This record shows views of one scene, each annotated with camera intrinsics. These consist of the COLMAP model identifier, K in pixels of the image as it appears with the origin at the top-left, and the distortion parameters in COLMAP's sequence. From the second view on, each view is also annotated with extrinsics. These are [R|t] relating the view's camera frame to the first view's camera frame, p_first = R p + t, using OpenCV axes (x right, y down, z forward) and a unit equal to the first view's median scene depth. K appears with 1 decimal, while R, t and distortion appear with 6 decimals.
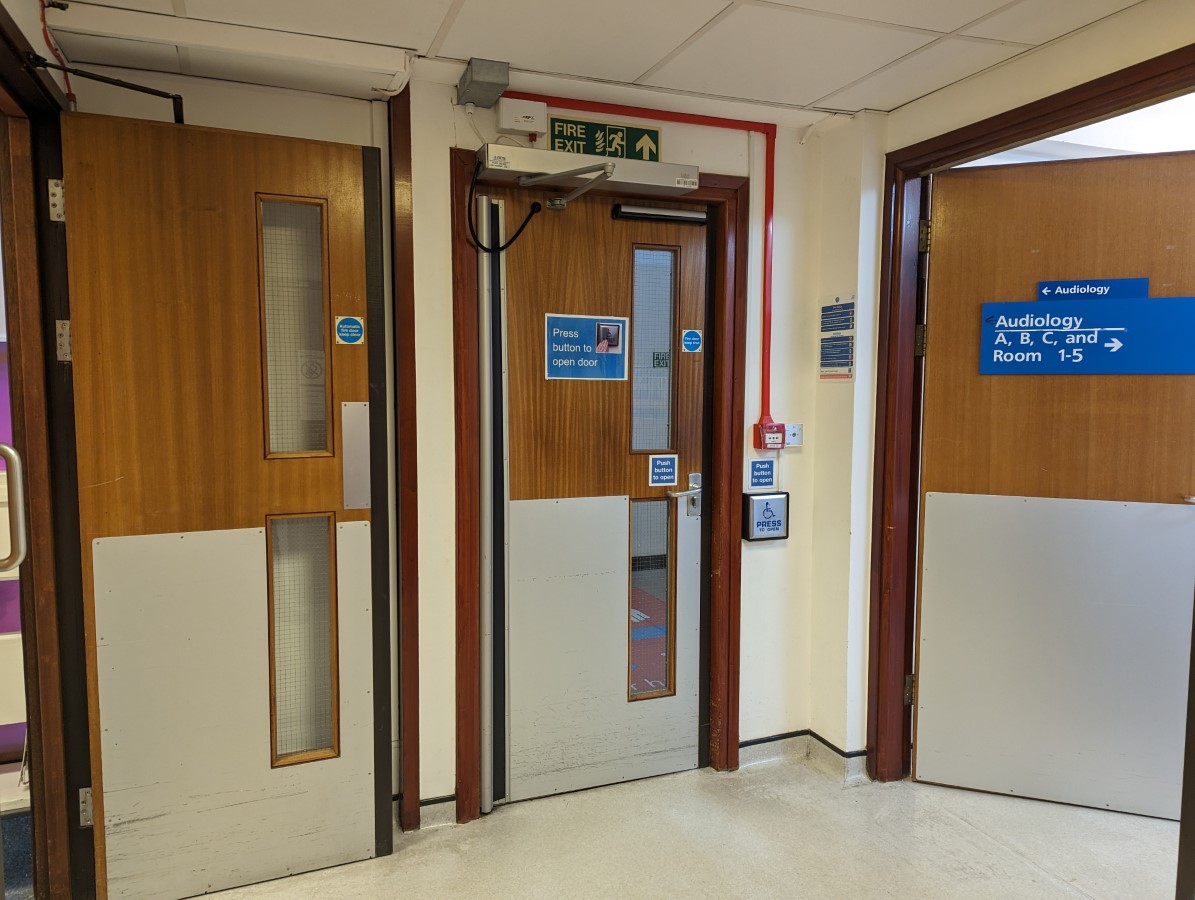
lens RADIAL K [[838.7, 0, 606.5], [0, 838.7, 451.3], [0, 0, 1]] dist [0.019161, -0.011926]
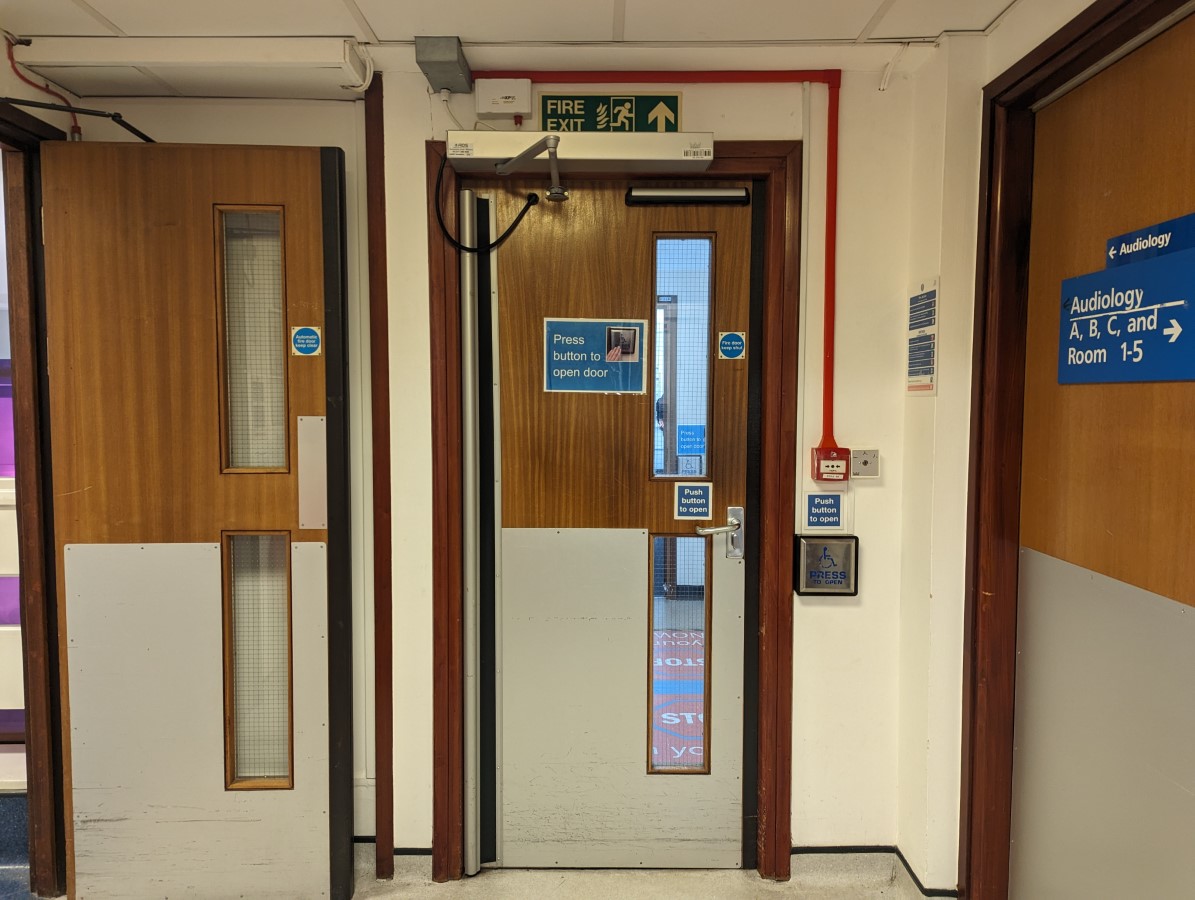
lens RADIAL K [[838.7, 0, 597.1], [0, 838.7, 447.5], [0, 0, 1]] dist [0.019161, -0.011926]
pose [[0.931820, 0.021662, -0.362275, 0.310337], [-0.030050, 0.999395, -0.017534, -0.014556], [0.361676, 0.027225, 0.931906, 0.207802]]
